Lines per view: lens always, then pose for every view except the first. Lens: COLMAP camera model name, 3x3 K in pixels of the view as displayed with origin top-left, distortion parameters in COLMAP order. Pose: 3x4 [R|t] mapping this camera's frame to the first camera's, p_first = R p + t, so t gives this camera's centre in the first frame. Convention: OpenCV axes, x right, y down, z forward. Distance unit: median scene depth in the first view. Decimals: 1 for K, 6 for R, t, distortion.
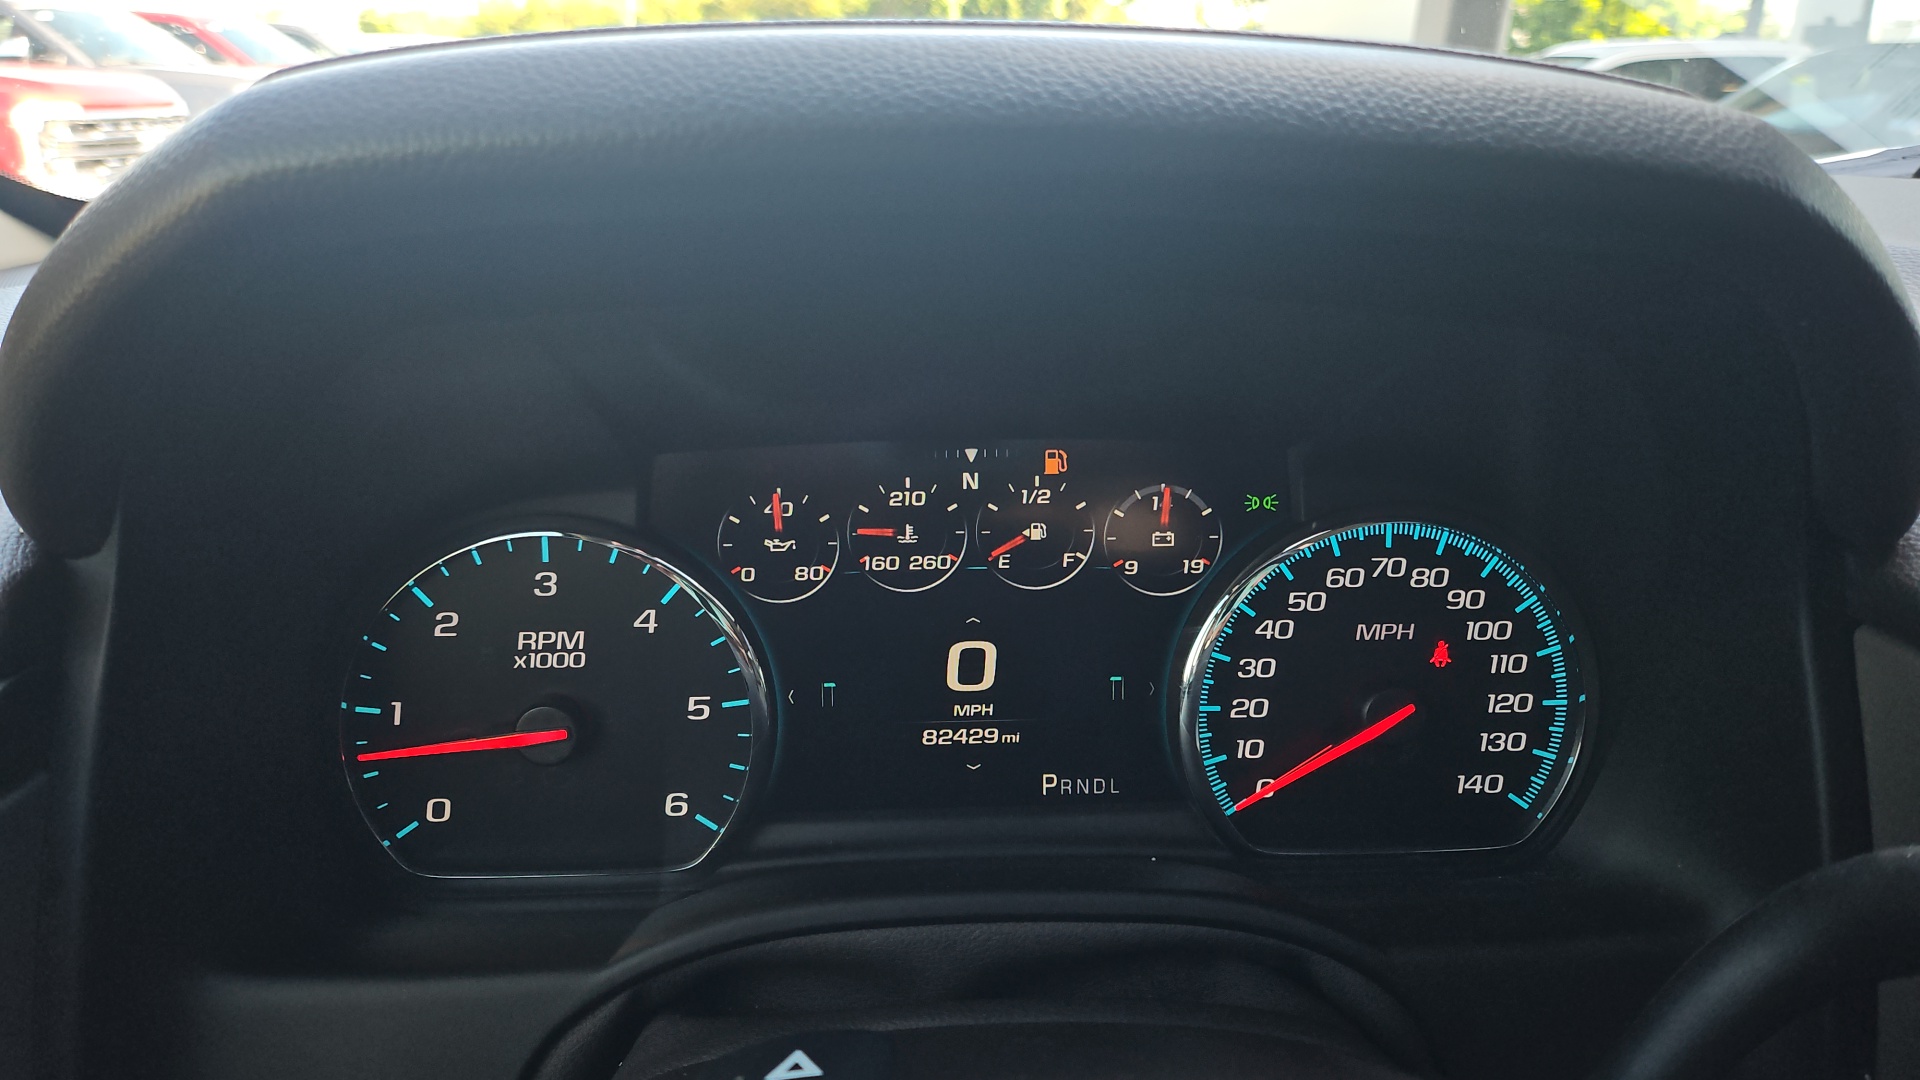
lens RADIAL K [[1392.4, 0, 950.3], [0, 1392.4, 559.6], [0, 0, 1]] dist [0.028996, -0.038438]
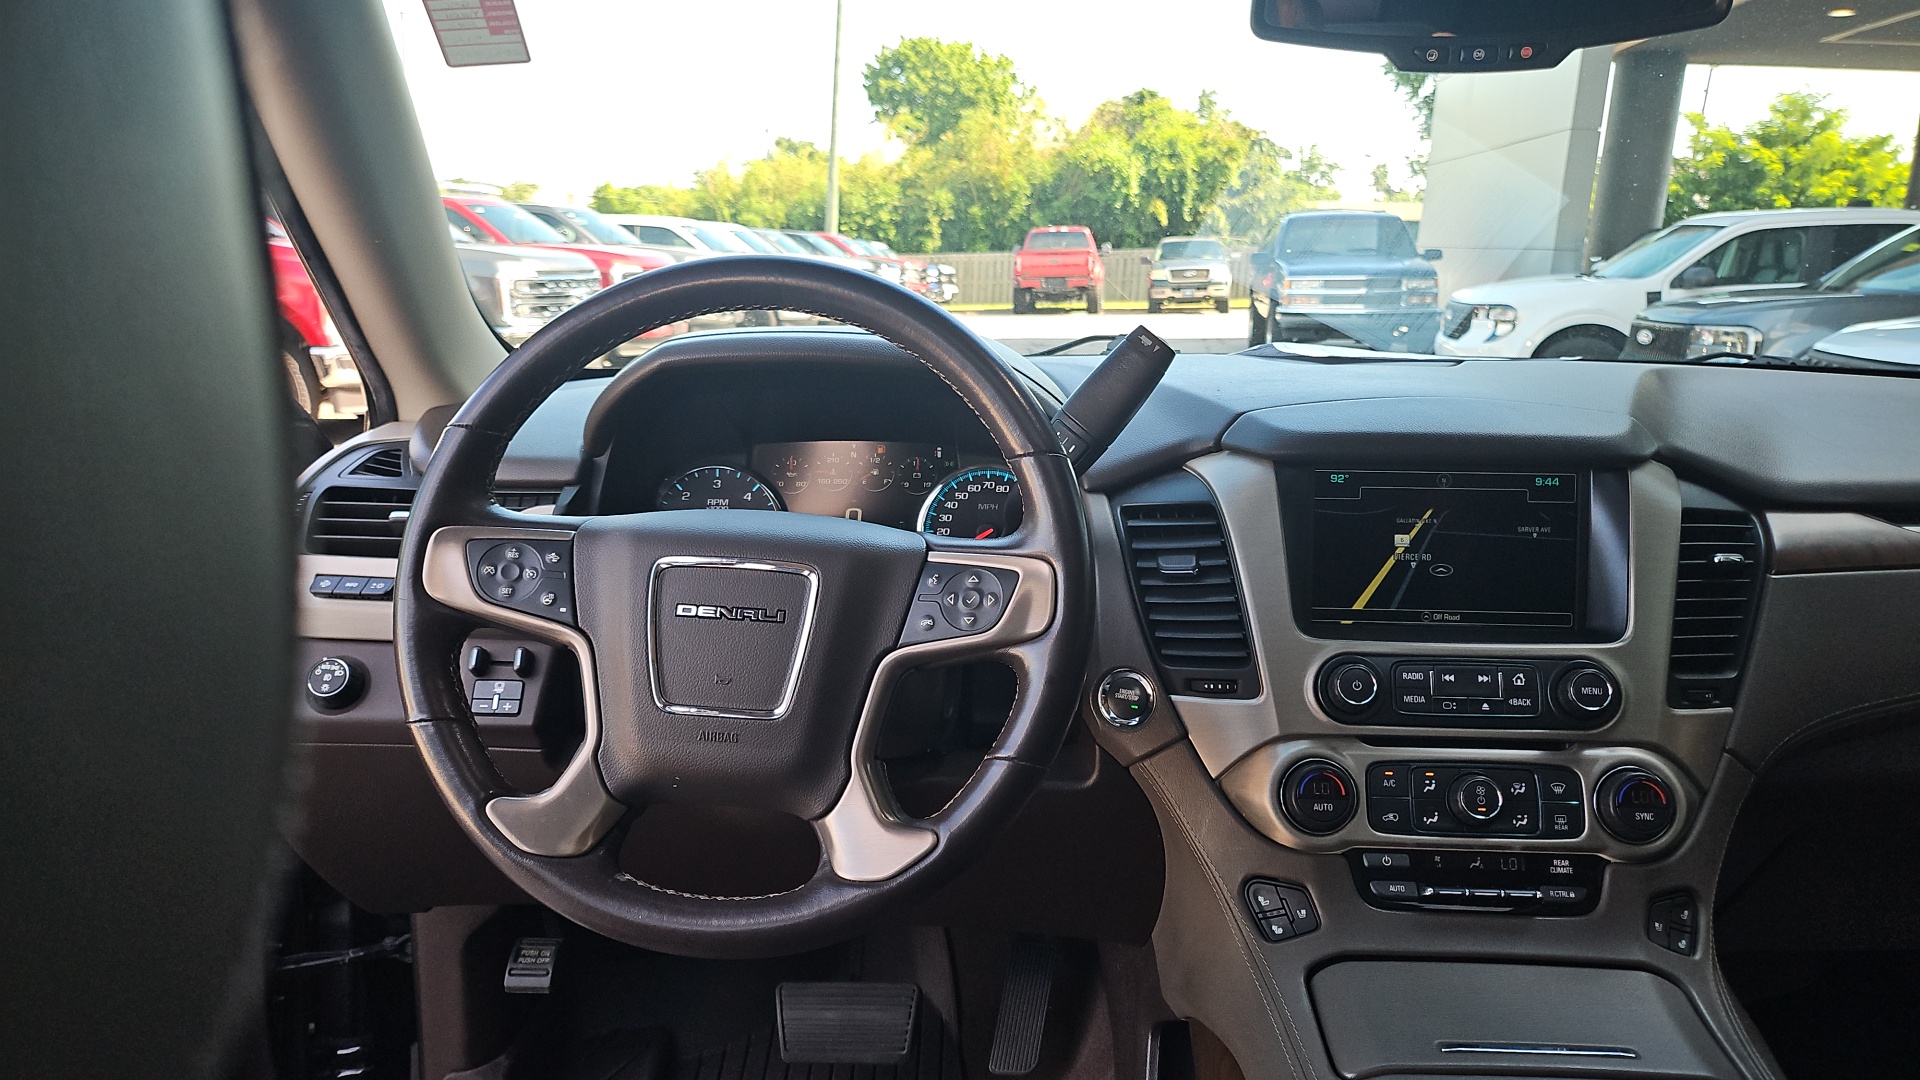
lens RADIAL K [[1359.1, 0, 962.2], [0, 1359.1, 557.3], [0, 0, 1]] dist [0.039482, -0.001204]
pose [[0.992953, 0.022594, -0.116335, 0.605416], [-0.034691, 0.994073, -0.103033, 0.468328], [0.113318, 0.106343, 0.987851, -1.905875]]
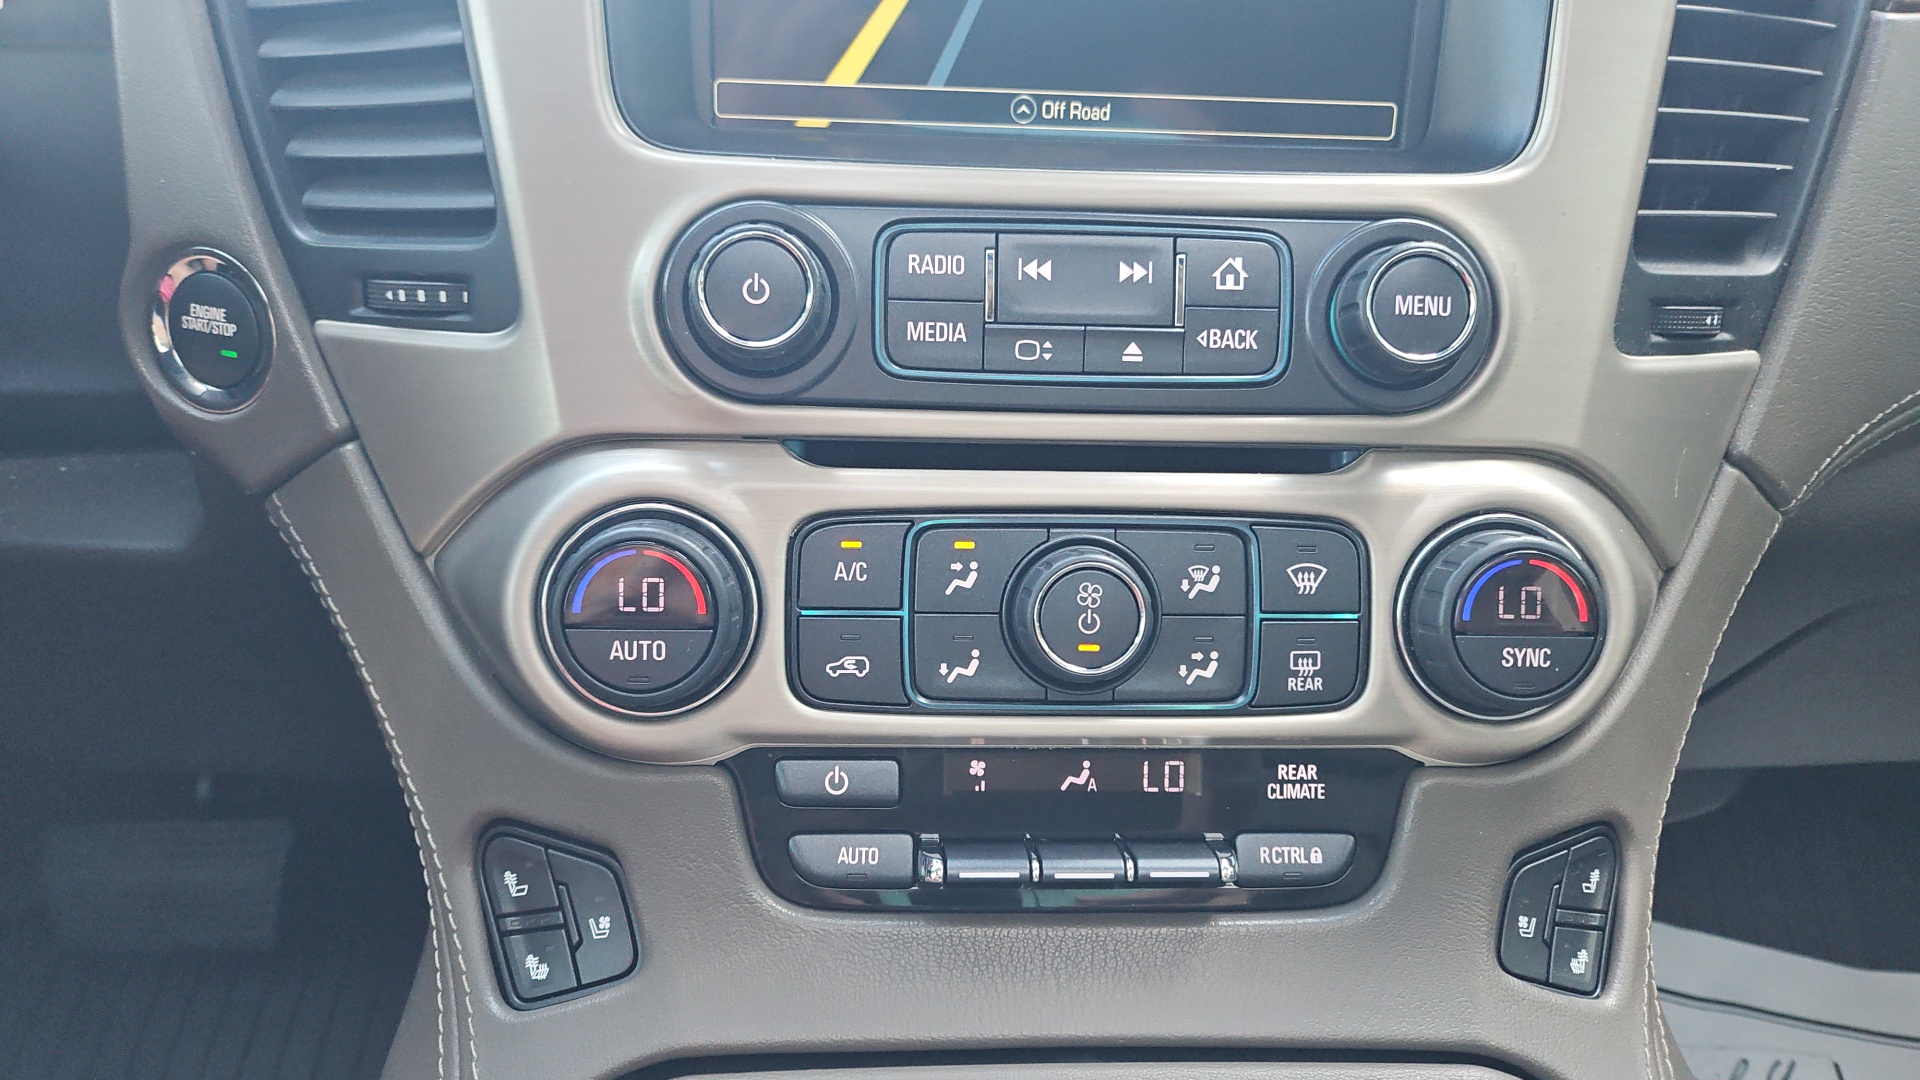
lens RADIAL K [[1392.4, 0, 950.3], [0, 1392.4, 559.6], [0, 0, 1]] dist [0.028996, -0.038438]
pose [[0.999313, 0.036720, -0.005109, 1.133576], [-0.035501, 0.987497, 0.153590, 0.447820], [0.010685, -0.153303, 0.988121, -0.296867]]
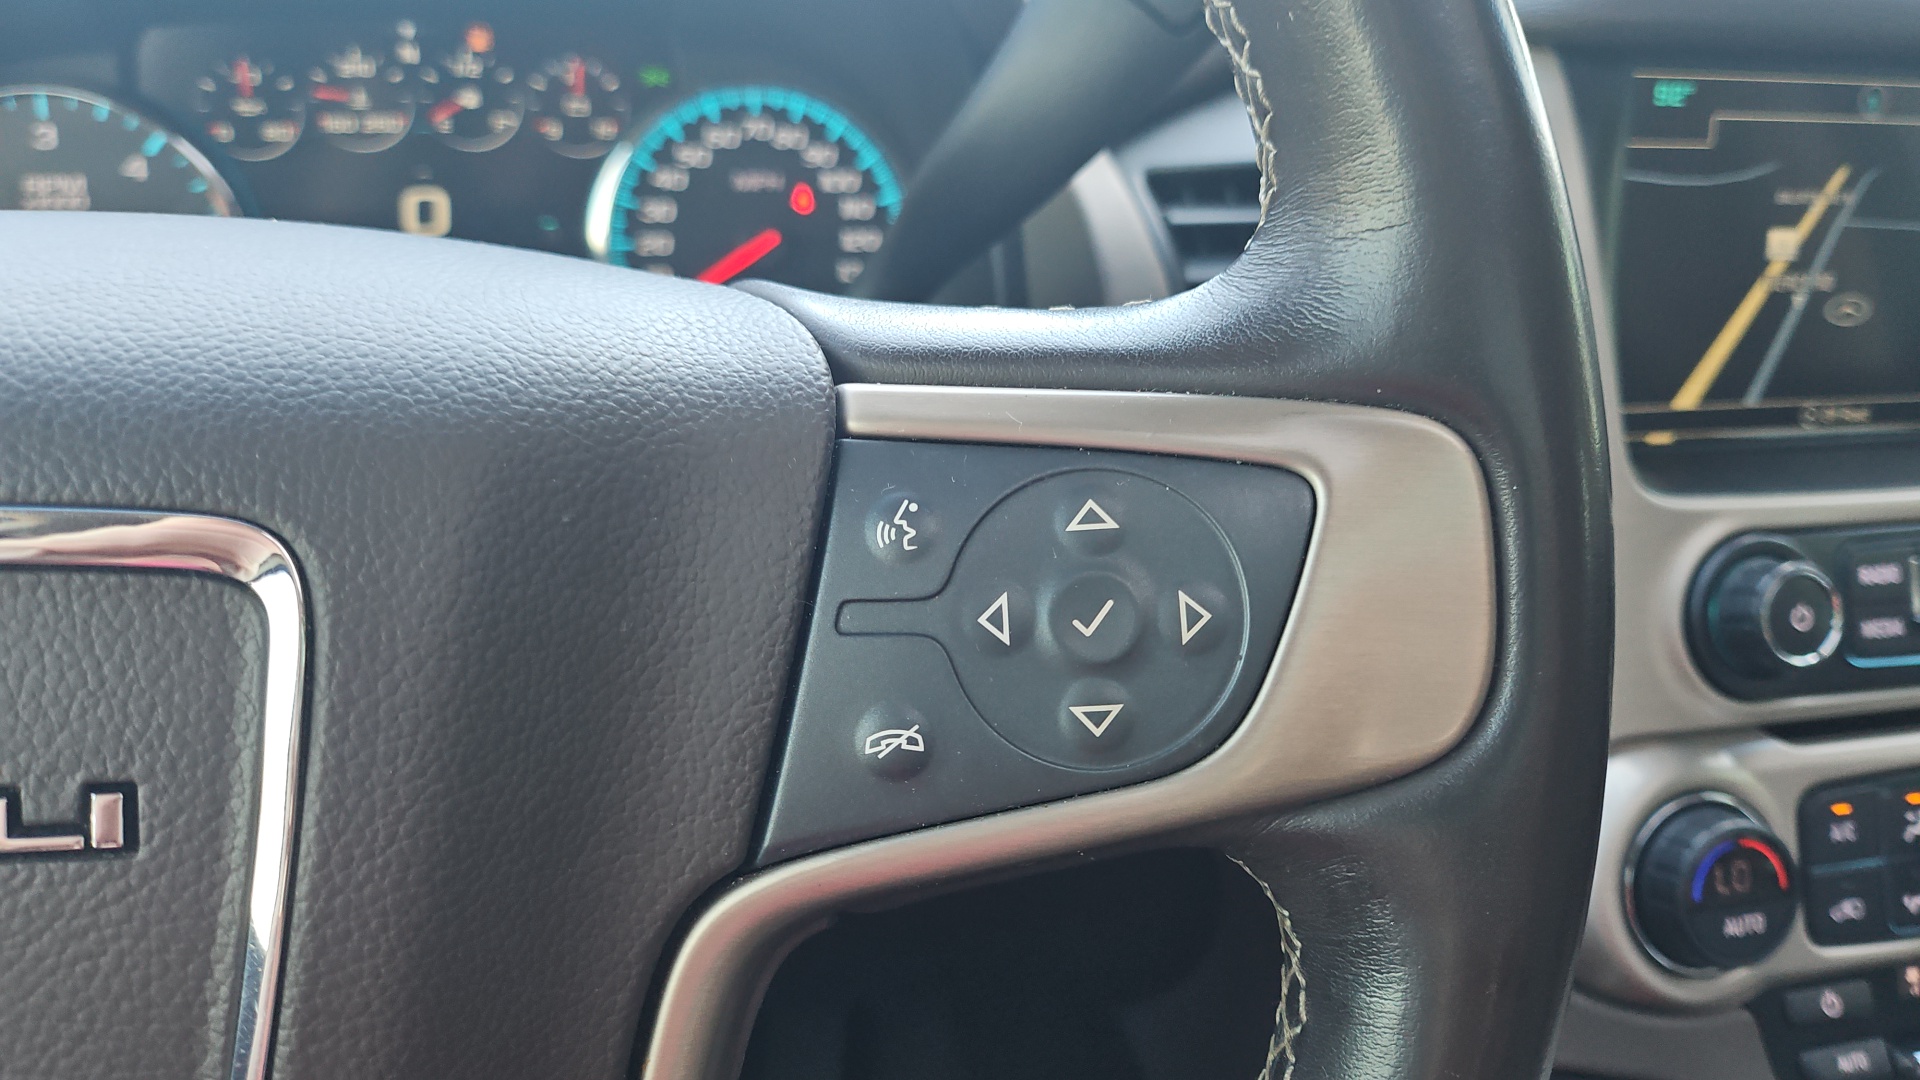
lens RADIAL K [[1412.4, 0, 957.4], [0, 1412.4, 568.4], [0, 0, 1]] dist [0.023128, -0.073524]
pose [[0.986439, -0.043722, 0.158200, 0.273715], [0.024252, 0.992113, 0.122976, 0.251640], [-0.162329, -0.117471, 0.979719, -0.350414]]
